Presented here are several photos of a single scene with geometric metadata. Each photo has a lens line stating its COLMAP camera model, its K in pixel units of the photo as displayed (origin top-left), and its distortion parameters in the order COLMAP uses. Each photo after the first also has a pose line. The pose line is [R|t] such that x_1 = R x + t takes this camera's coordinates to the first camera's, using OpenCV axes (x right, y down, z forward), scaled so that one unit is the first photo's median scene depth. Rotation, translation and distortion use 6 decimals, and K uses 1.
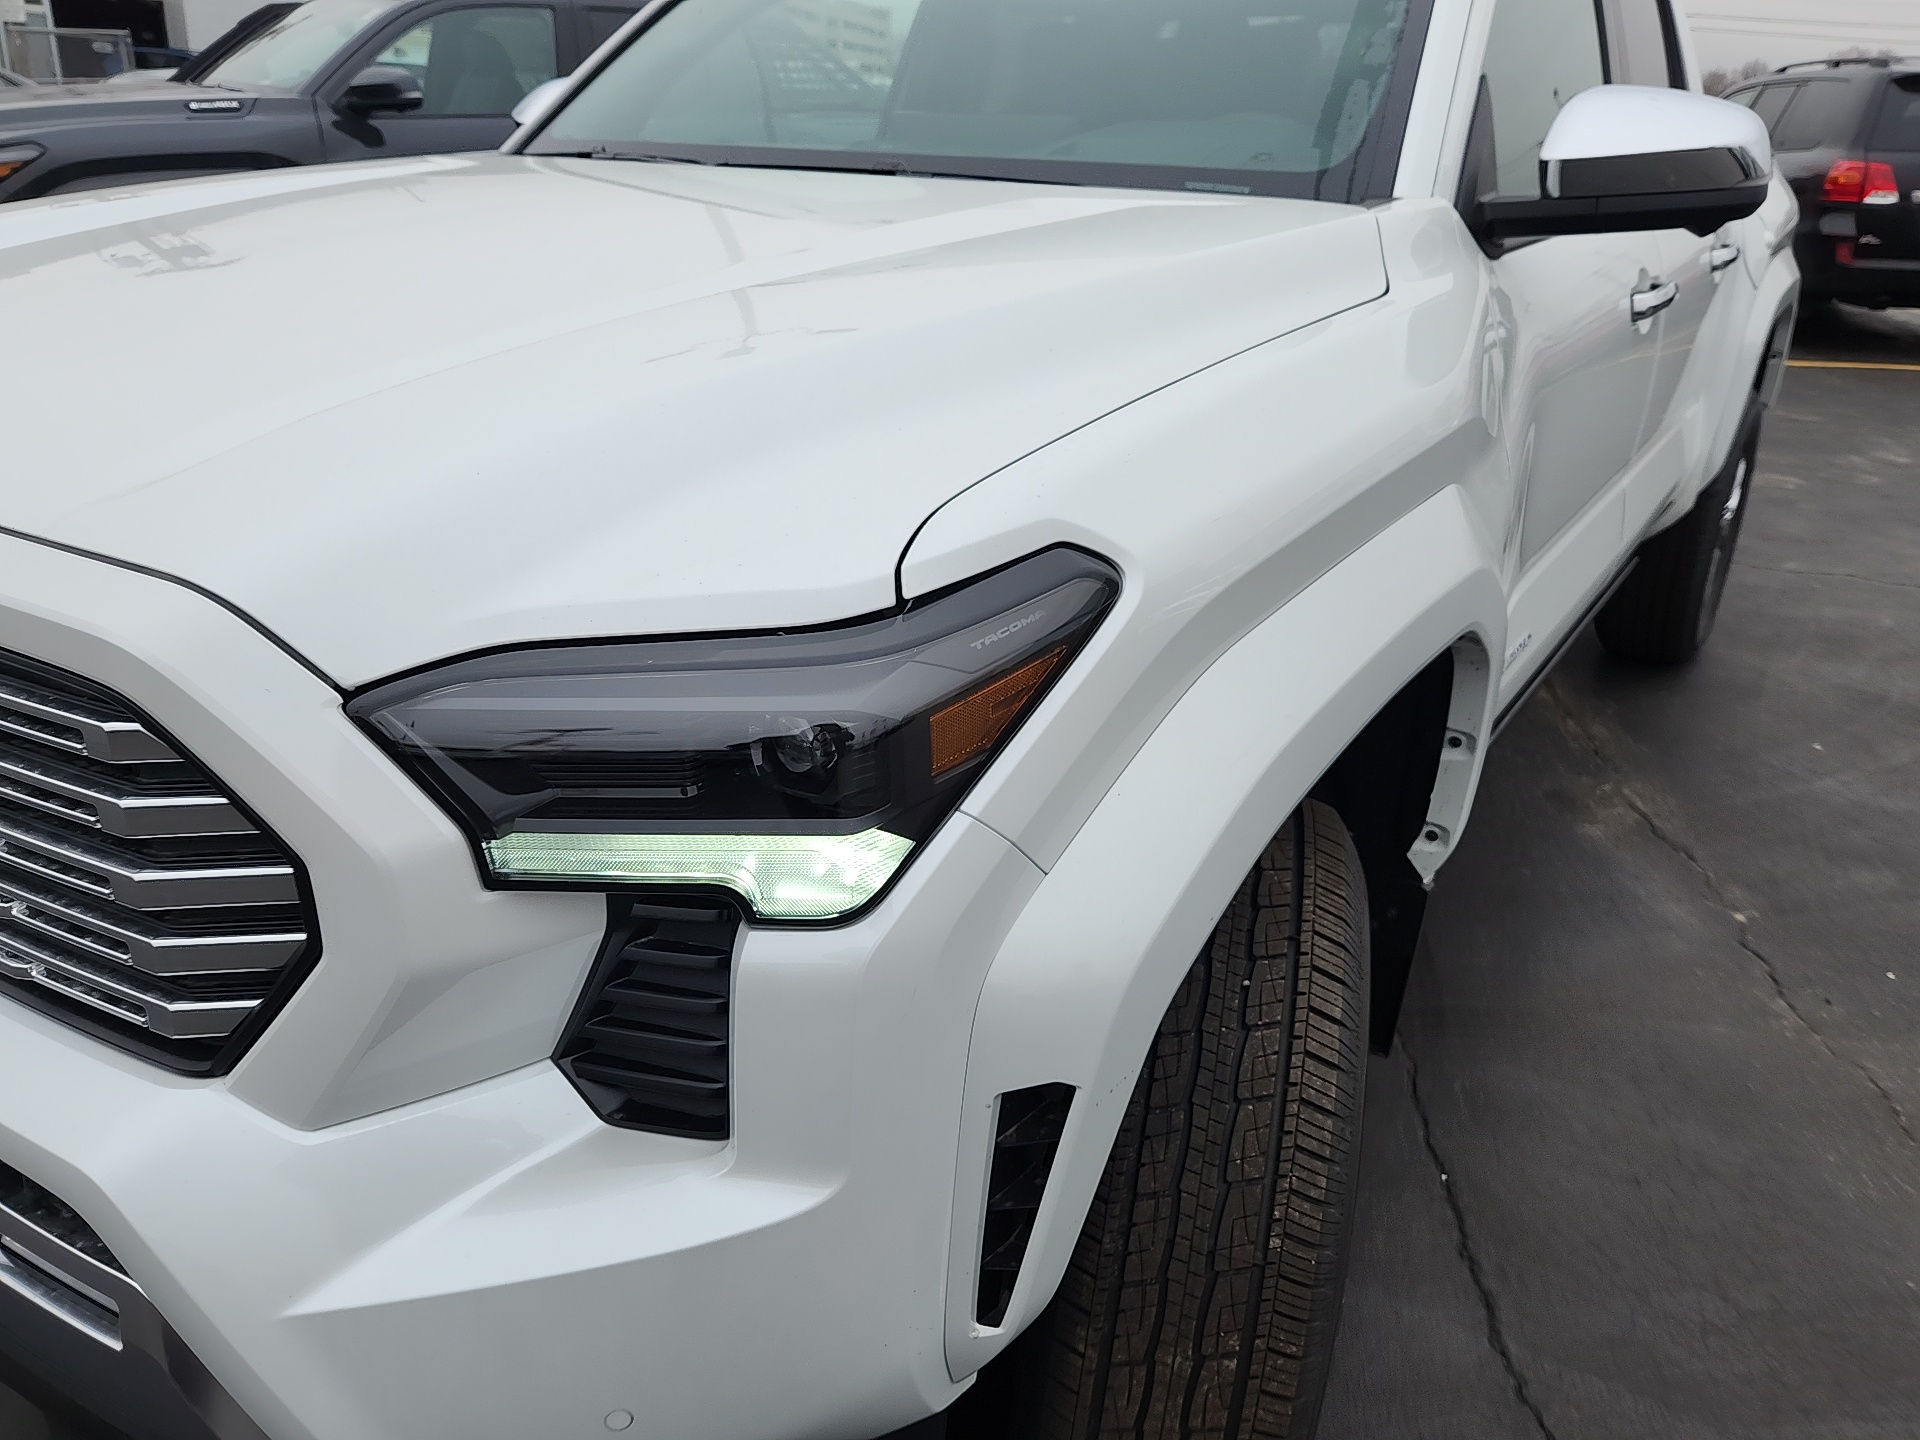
lens RADIAL K [[1285.1, 0, 1028.8], [0, 1285.1, 683.5], [0, 0, 1]] dist [0.036223, -0.002185]
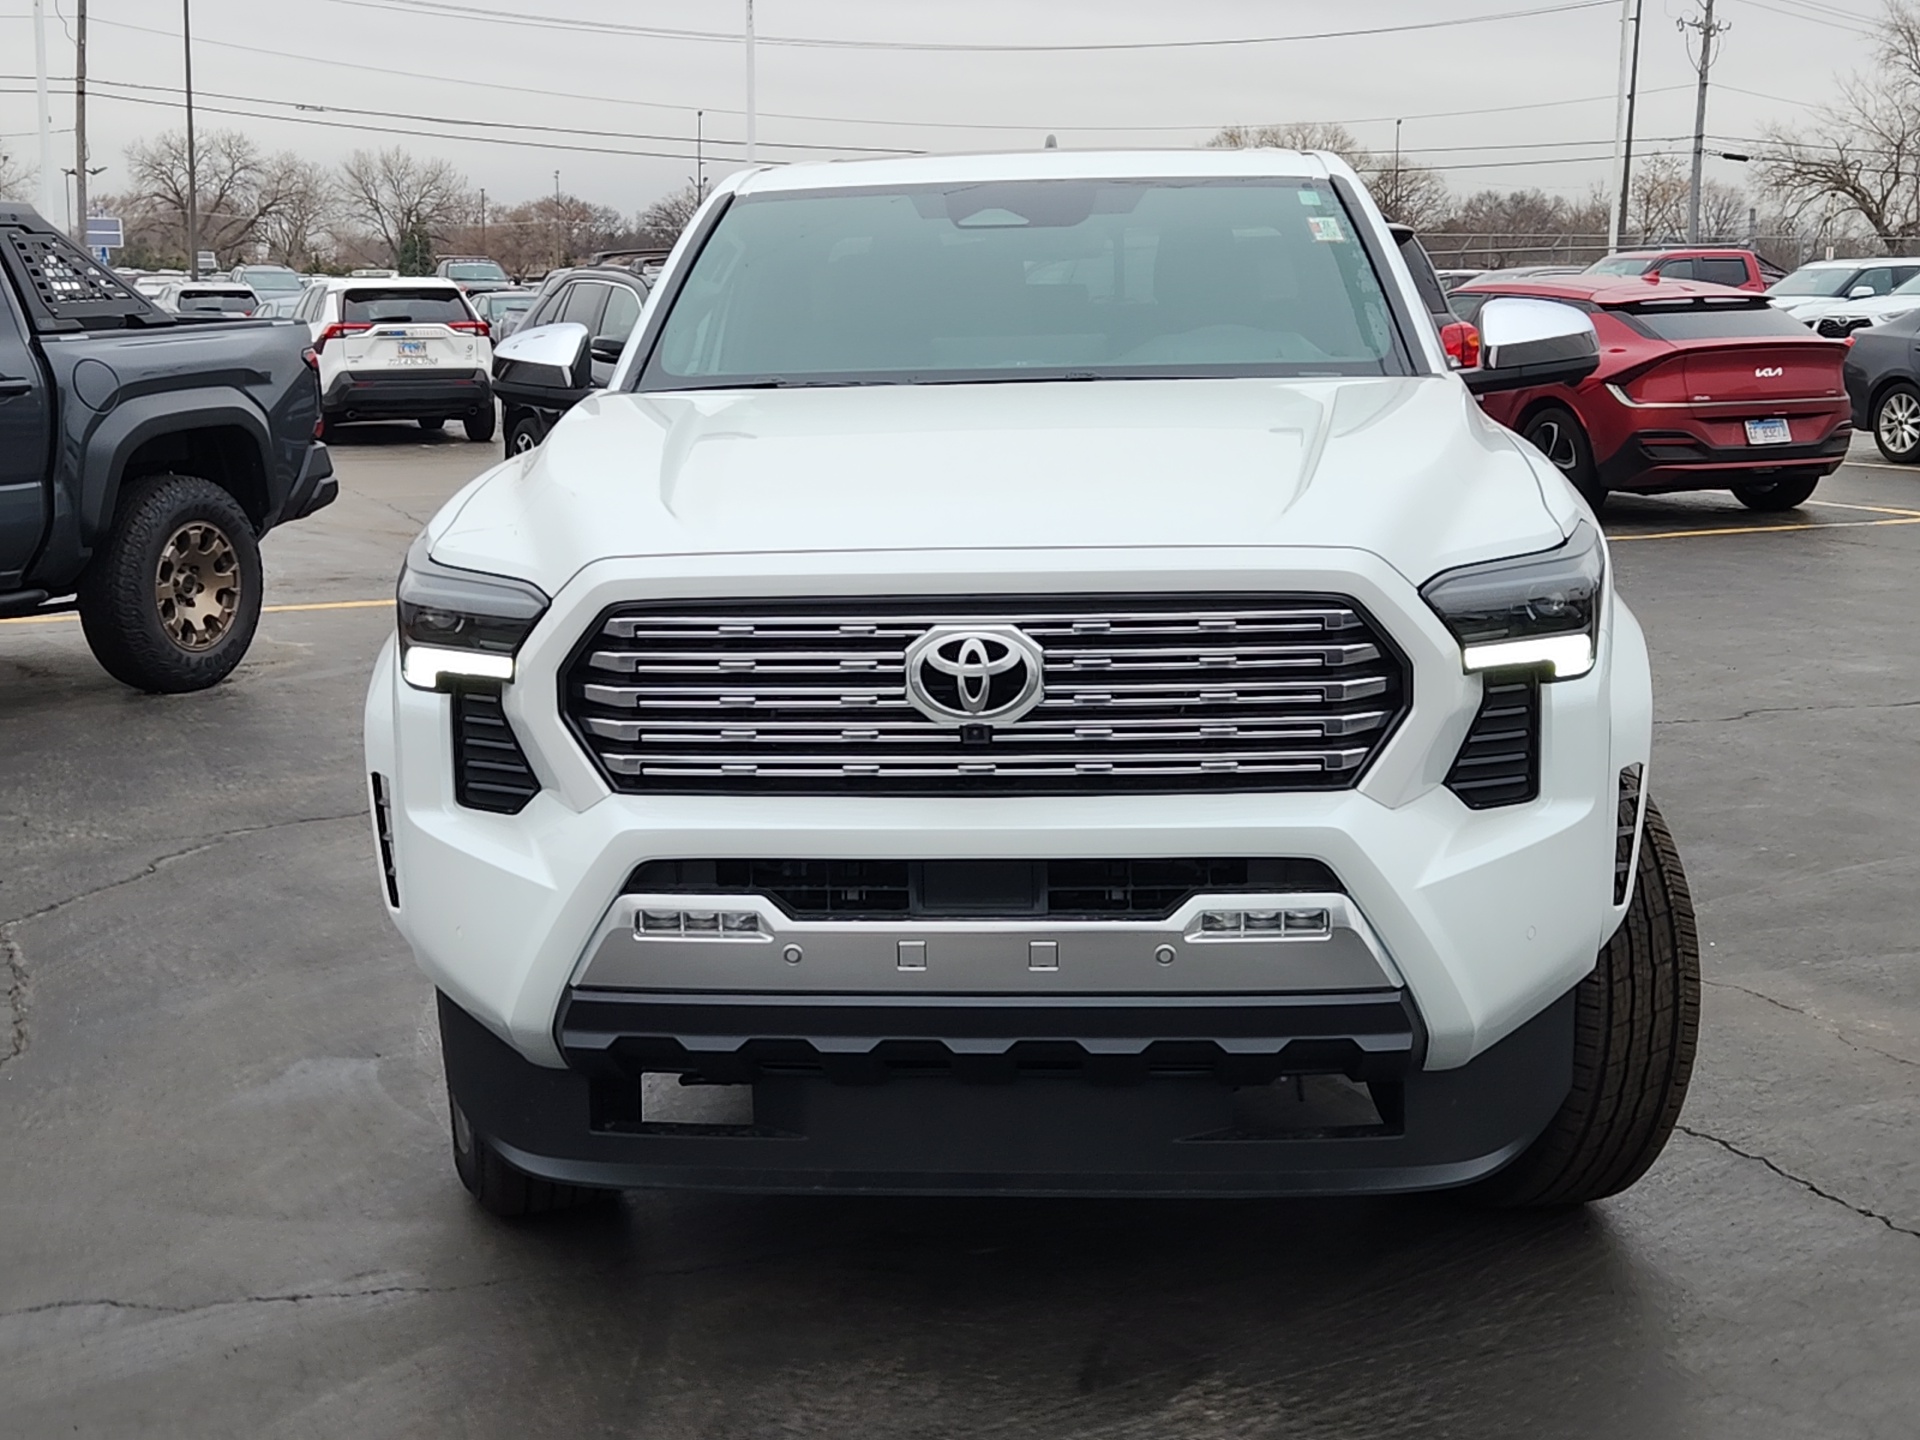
lens RADIAL K [[1702.3, 0, 983.8], [0, 1702.3, 709.4], [0, 0, 1]] dist [0.065793, -0.061030]
pose [[0.927594, -0.127951, 0.350996, -1.548667], [0.190653, 0.970097, -0.150211, 0.349393], [-0.321280, 0.206253, 0.924250, -1.012842]]
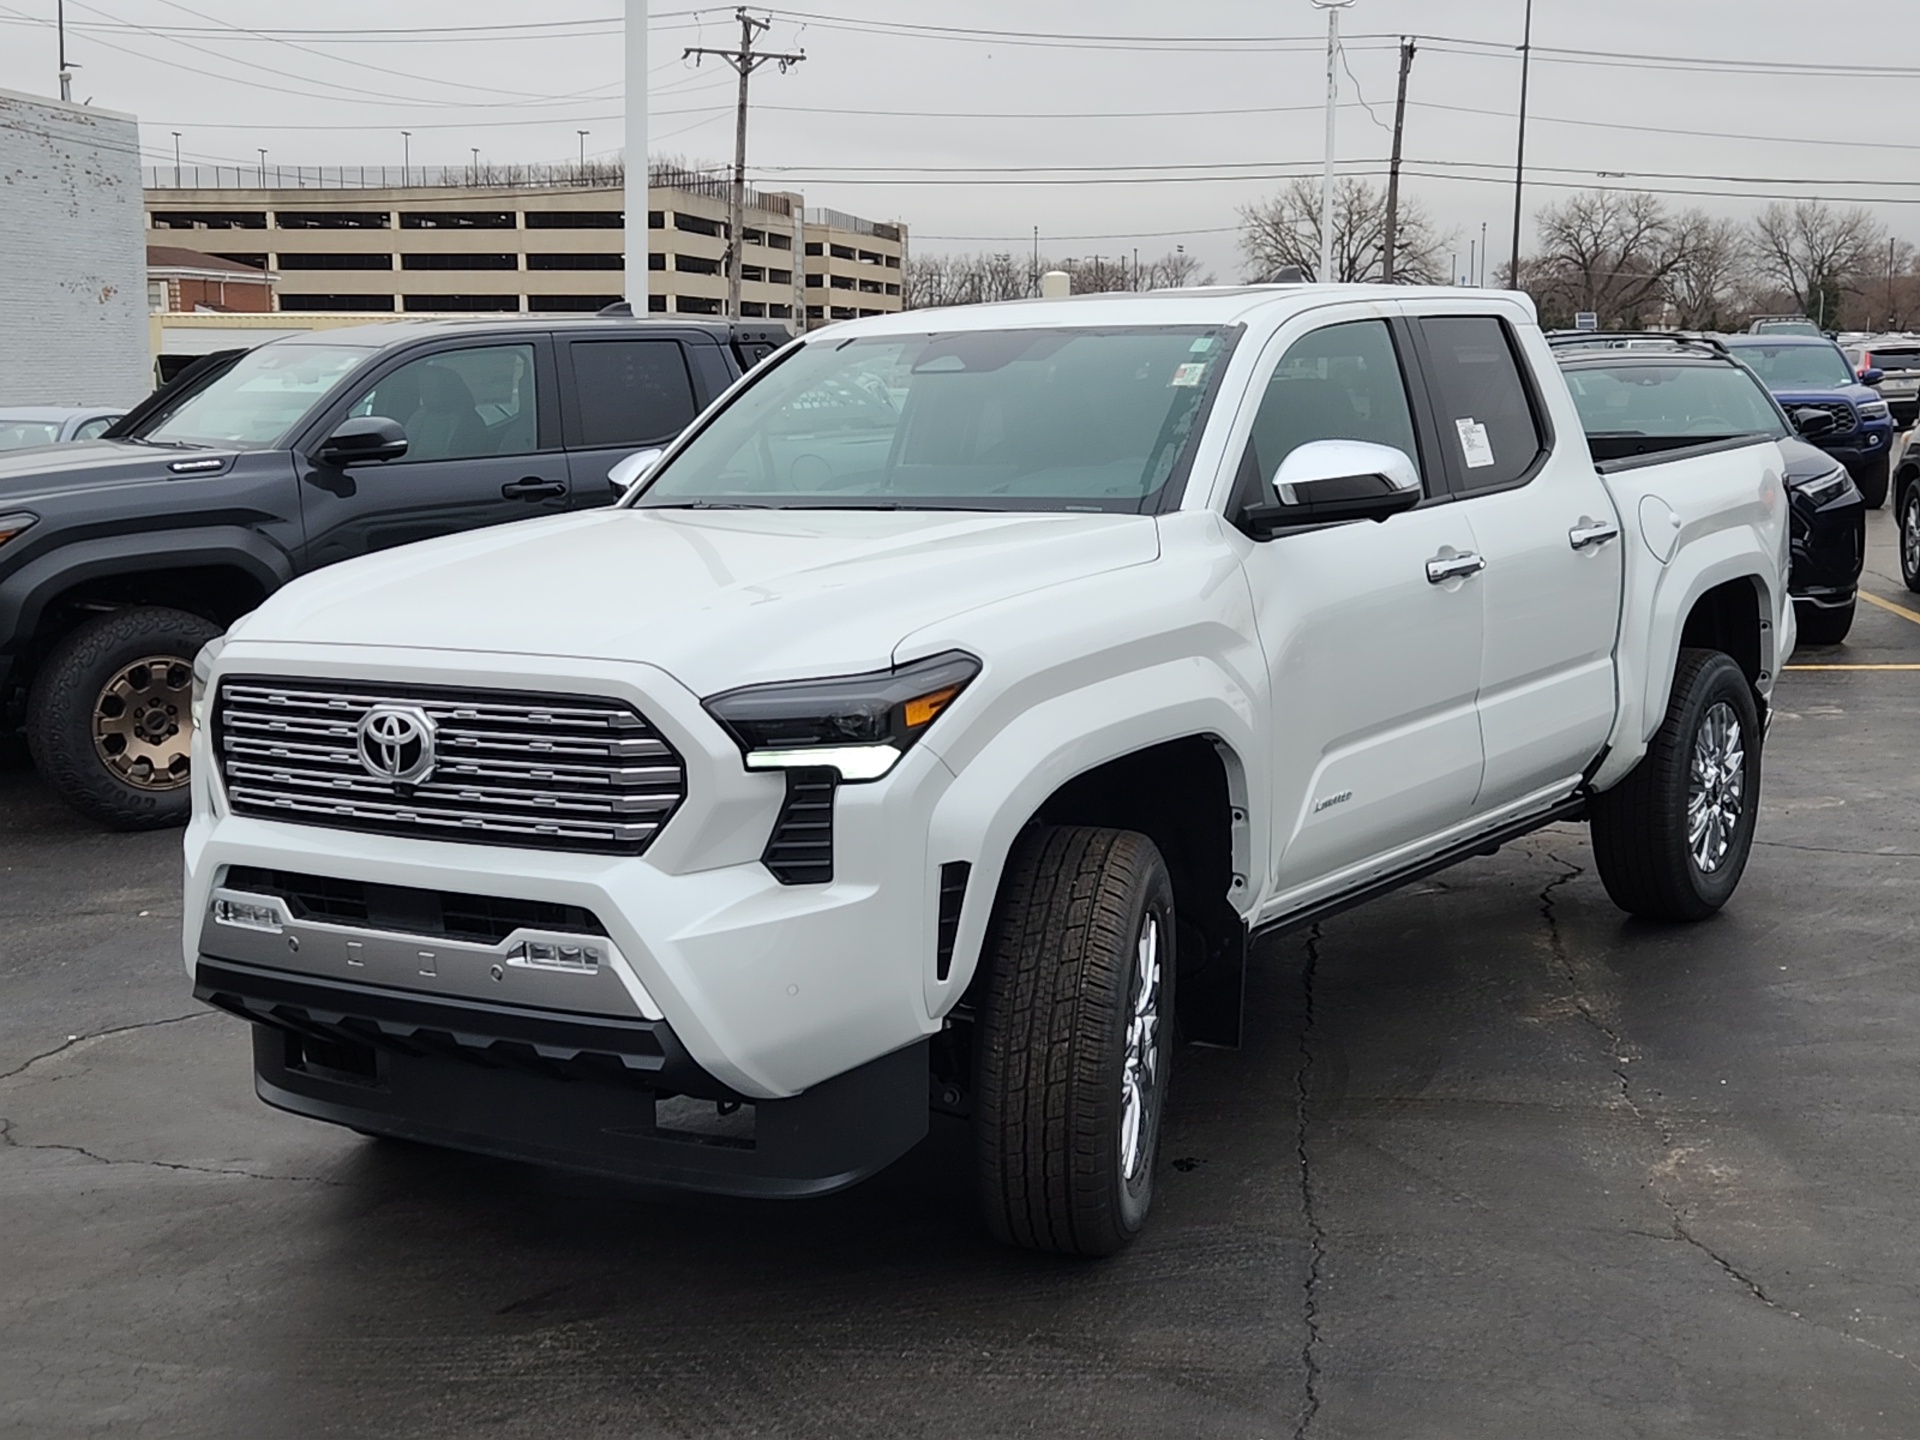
lens RADIAL K [[1614.4, 0, 1099.3], [0, 1614.4, 770.3], [0, 0, 1]] dist [0.102900, -0.002294]
pose [[0.998595, -0.052048, 0.009976, 0.205477], [0.052992, 0.978584, -0.198910, 0.609061], [0.000590, 0.199159, 0.979967, -1.643368]]
